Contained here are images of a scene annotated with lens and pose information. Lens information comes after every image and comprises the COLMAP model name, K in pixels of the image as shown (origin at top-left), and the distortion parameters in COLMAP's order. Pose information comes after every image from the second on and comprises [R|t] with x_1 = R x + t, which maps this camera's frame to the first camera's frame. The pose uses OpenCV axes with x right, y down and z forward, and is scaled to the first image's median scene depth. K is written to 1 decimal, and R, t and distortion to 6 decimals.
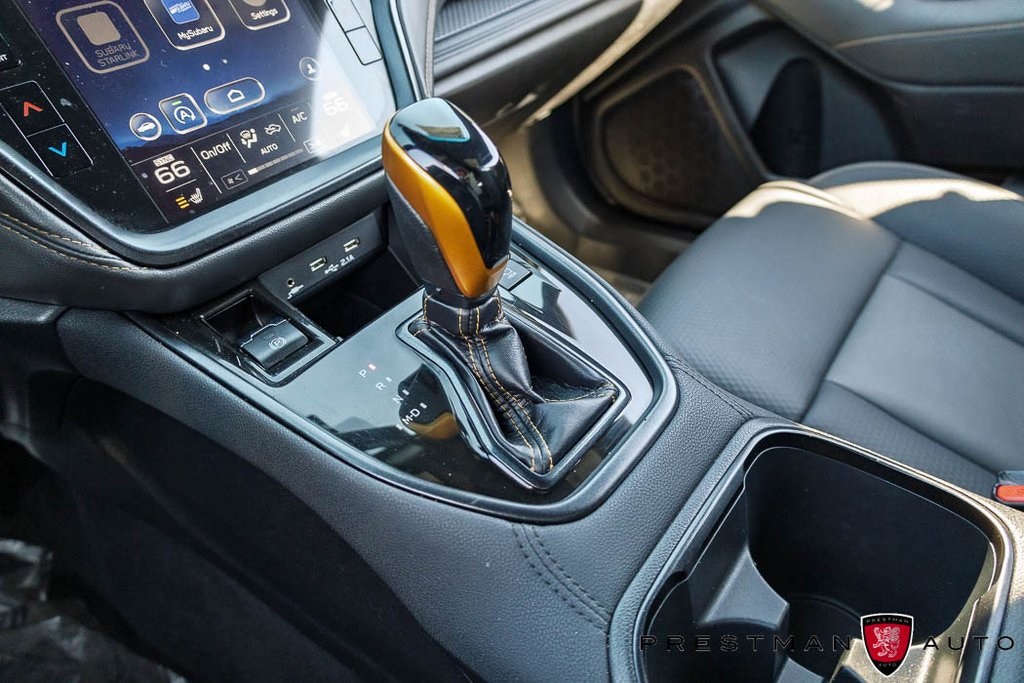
lens RADIAL K [[685.3, 0, 532.2], [0, 685.3, 338.1], [0, 0, 1]] dist [0.004274, -0.003659]
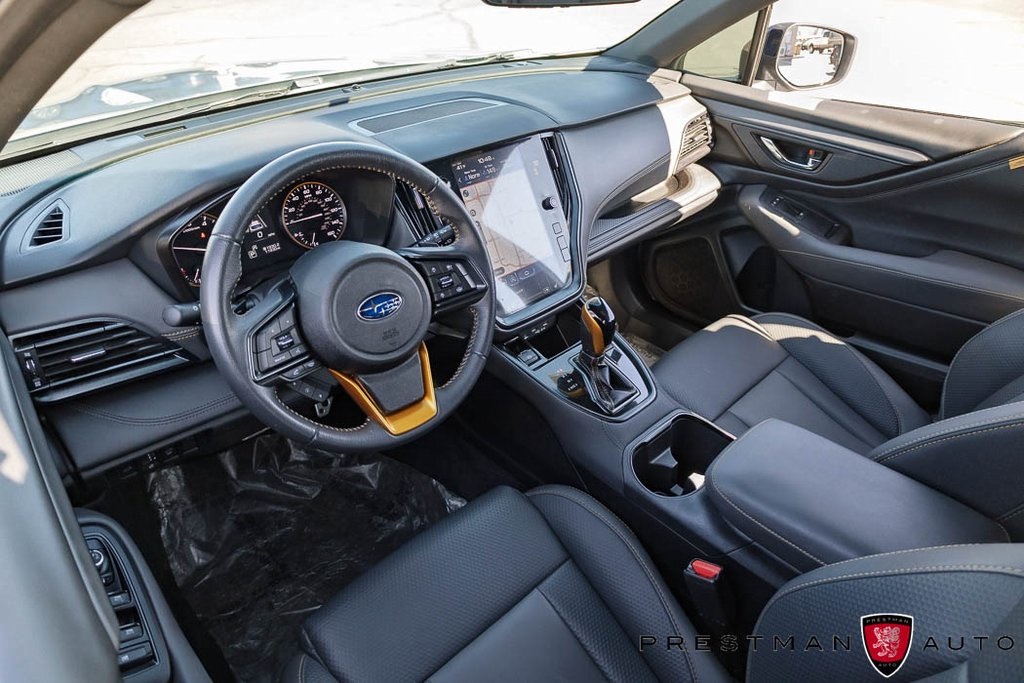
lens RADIAL K [[685.3, 0, 518.6], [0, 685.3, 333.8], [0, 0, 1]] dist [0.004274, -0.003659]
pose [[0.982694, 0.170110, -0.073316, -0.210830], [-0.173758, 0.983685, -0.046597, 0.055606], [0.064193, 0.058530, 0.996220, -2.057187]]
